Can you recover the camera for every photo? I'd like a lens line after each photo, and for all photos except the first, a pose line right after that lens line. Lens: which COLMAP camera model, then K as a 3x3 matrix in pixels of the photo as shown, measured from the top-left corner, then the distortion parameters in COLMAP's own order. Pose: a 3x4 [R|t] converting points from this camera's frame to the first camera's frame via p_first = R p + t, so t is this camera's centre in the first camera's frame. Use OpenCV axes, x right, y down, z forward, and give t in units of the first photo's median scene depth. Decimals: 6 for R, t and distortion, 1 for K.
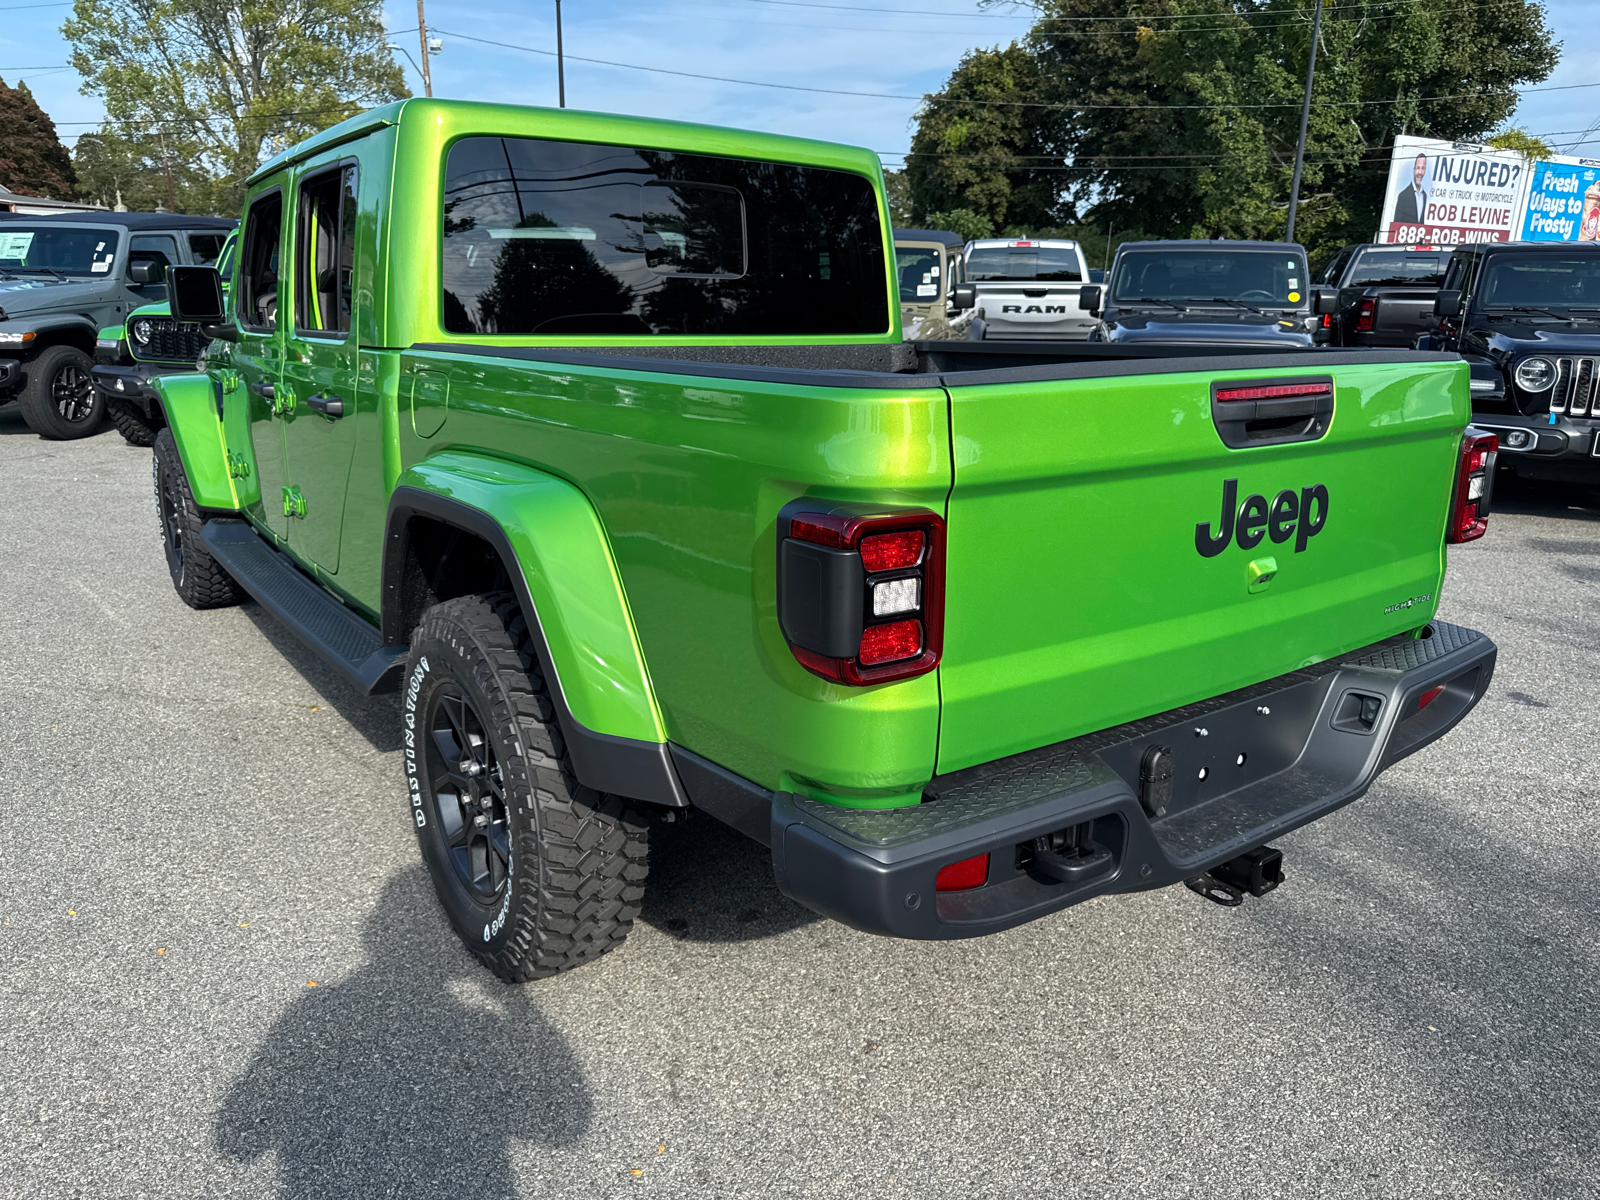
lens RADIAL K [[1221.9, 0, 763.9], [0, 1221.9, 594.9], [0, 0, 1]] dist [0.006892, 0.010563]
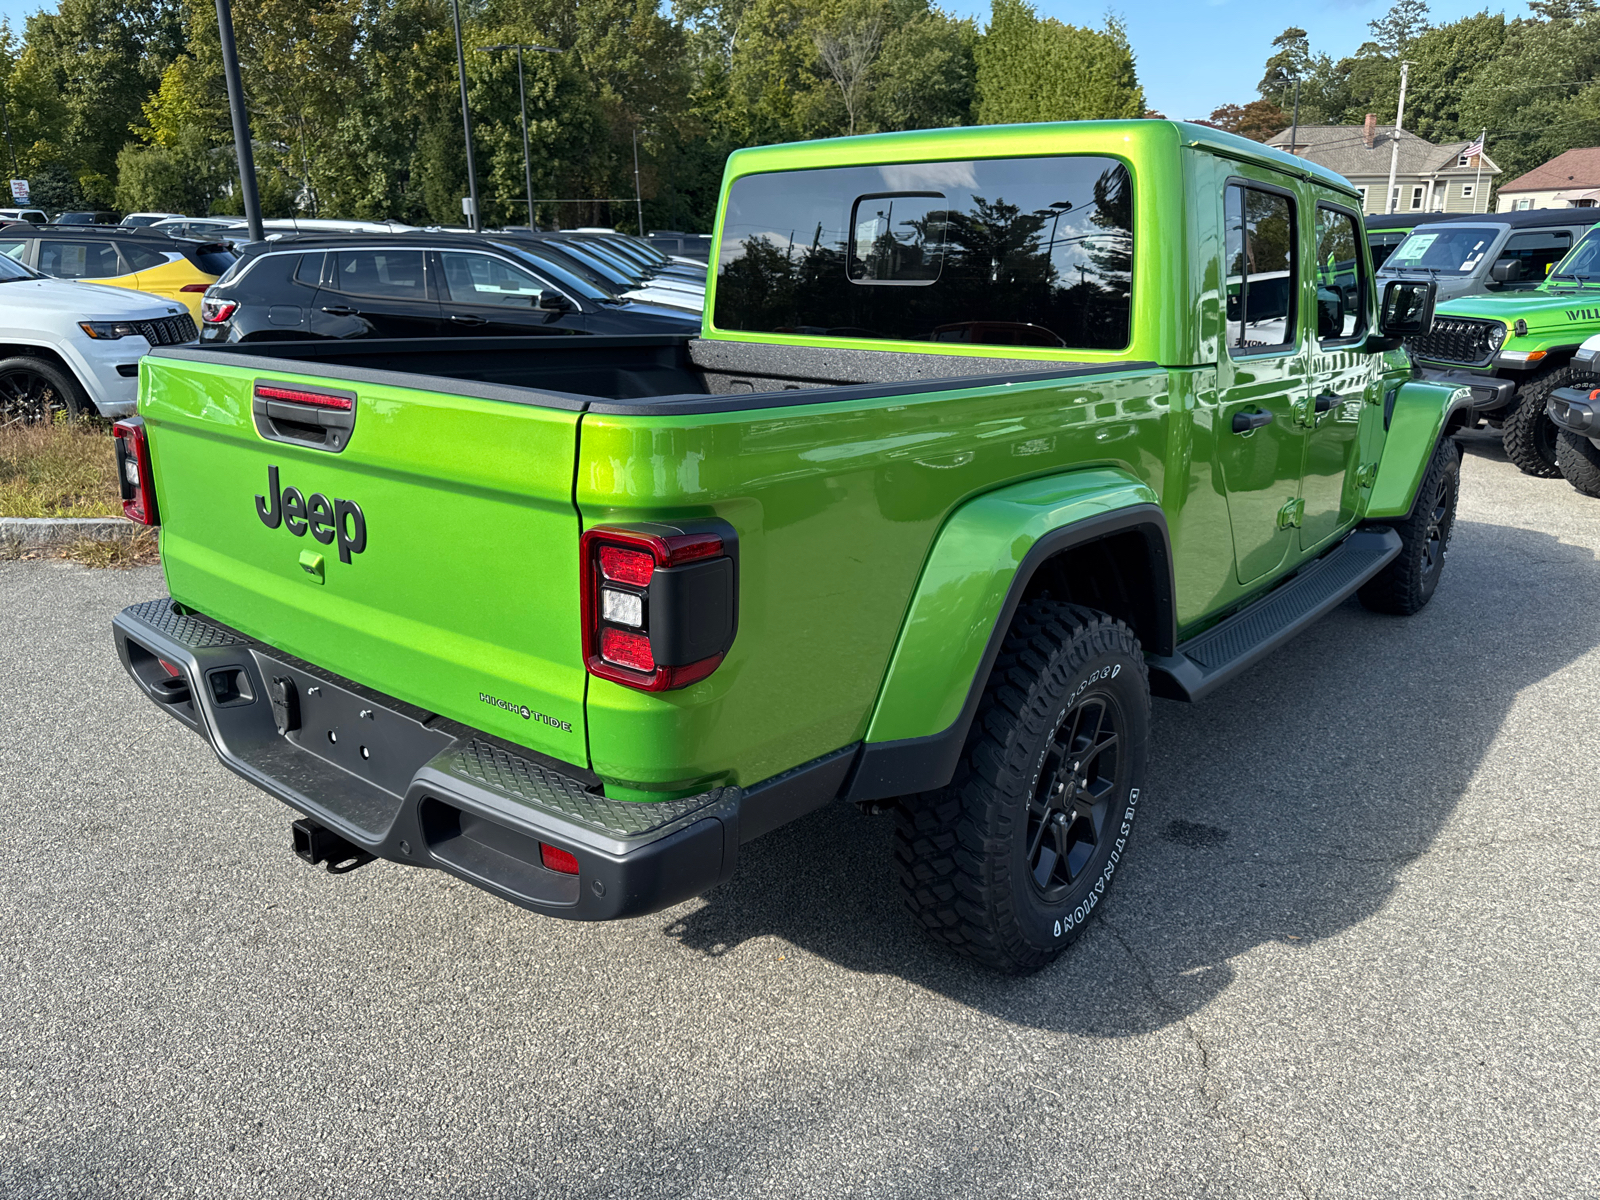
lens RADIAL K [[1182.8, 0, 800.0], [0, 1182.8, 600.0], [0, 0, 1]] dist [0.017232, -0.006812]
pose [[0.250652, 0.259171, -0.932740, 0.130045], [-0.244243, 0.949258, 0.198126, -0.026093], [0.936760, 0.178154, 0.301235, 0.094459]]
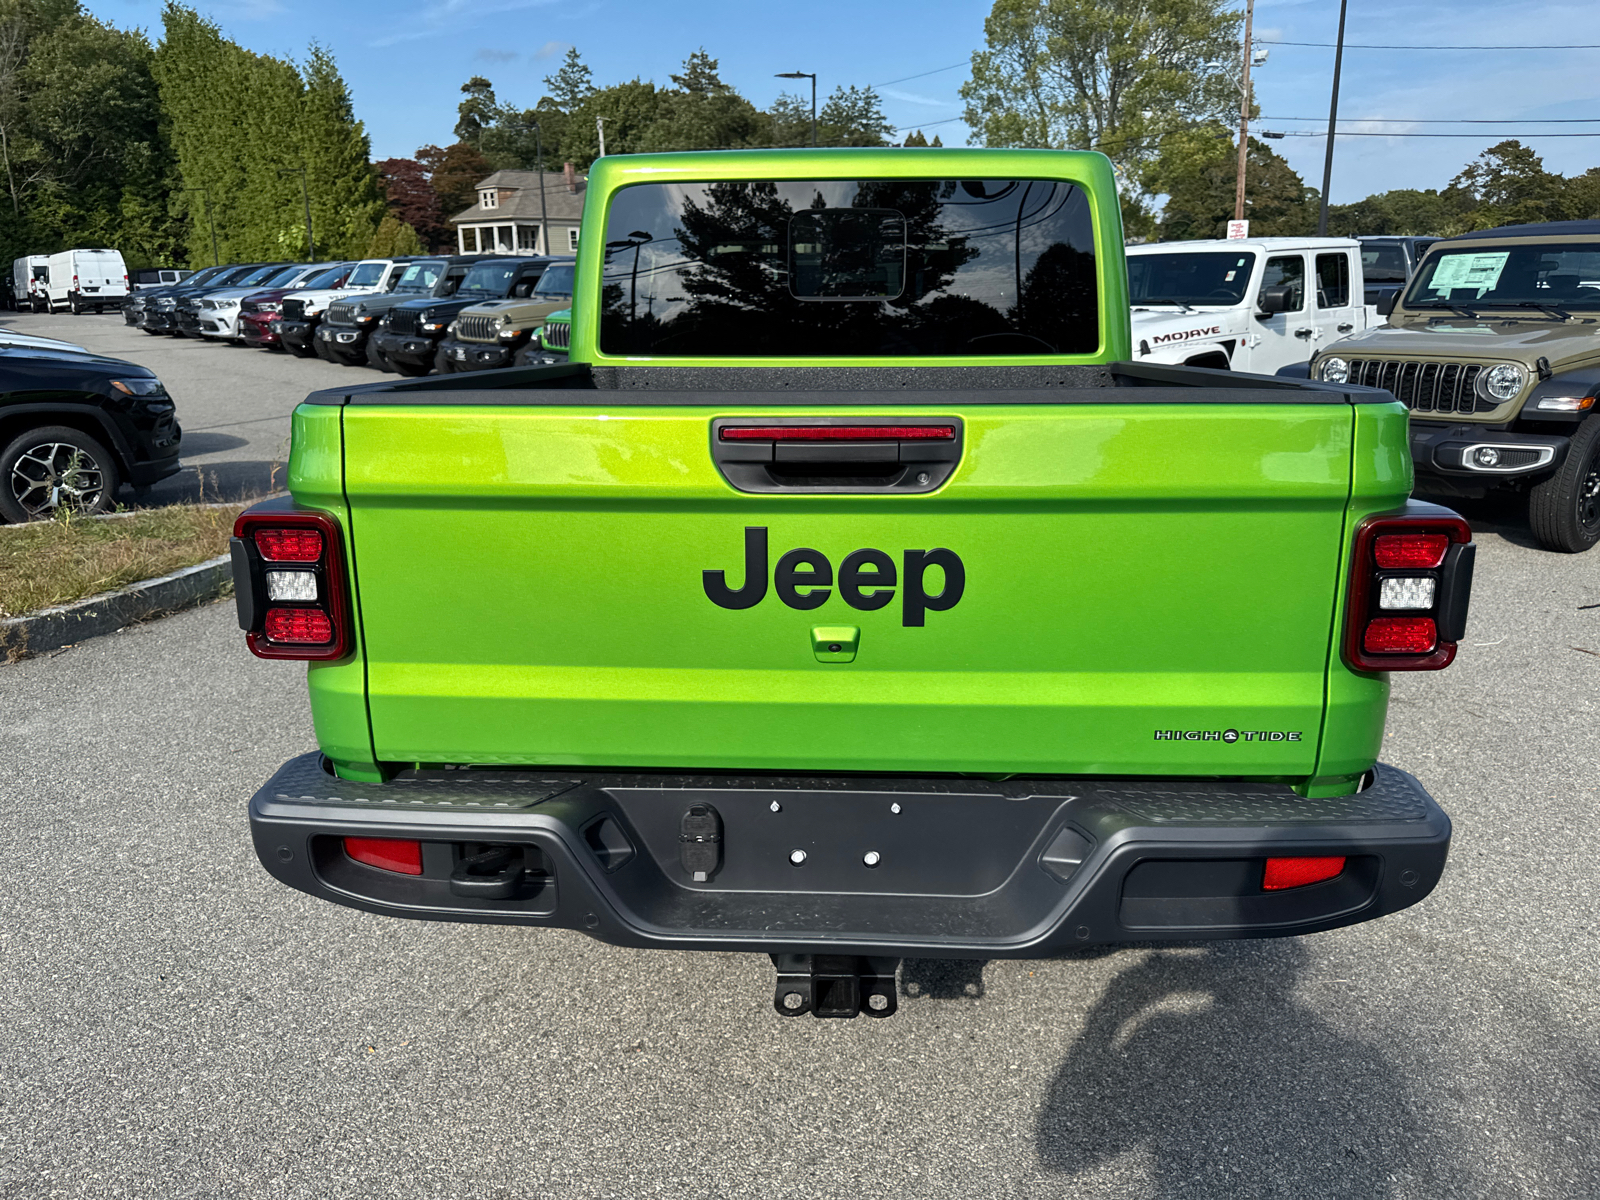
lens RADIAL K [[1182.8, 0, 800.0], [0, 1182.8, 600.0], [0, 0, 1]] dist [0.017232, -0.006812]
pose [[0.777905, 0.139506, -0.612701, 0.077288], [-0.139623, 0.989044, 0.047926, -0.007146], [0.612674, 0.048265, 0.788860, 0.028110]]
